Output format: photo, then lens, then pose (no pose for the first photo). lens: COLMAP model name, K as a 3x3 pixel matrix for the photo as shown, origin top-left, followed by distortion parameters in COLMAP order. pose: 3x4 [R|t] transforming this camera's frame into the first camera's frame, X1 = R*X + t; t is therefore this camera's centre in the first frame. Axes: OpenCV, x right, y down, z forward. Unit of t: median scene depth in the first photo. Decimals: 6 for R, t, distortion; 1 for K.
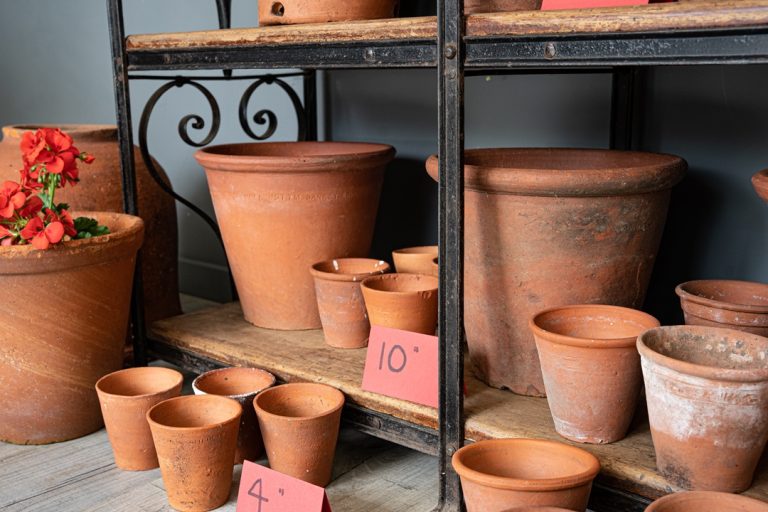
lens RADIAL K [[894.9, 0, 384.3], [0, 894.9, 257.9], [0, 0, 1]] dist [-0.010376, 0.000000]
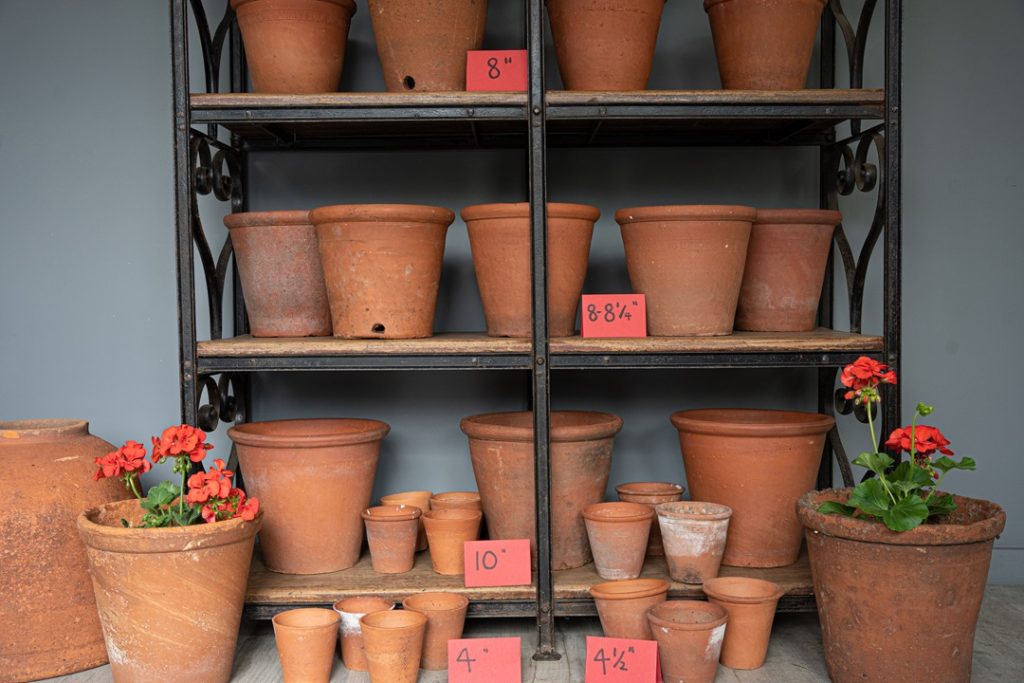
lens RADIAL K [[1193.2, 0, 512.0], [0, 1193.2, 340.8], [0, 0, 1]] dist [-0.010376, 0.000000]
pose [[0.723766, -0.025382, 0.689578, -1.342708], [0.139914, 0.983964, -0.110633, -0.021791], [-0.675712, 0.176554, 0.715711, -0.518061]]
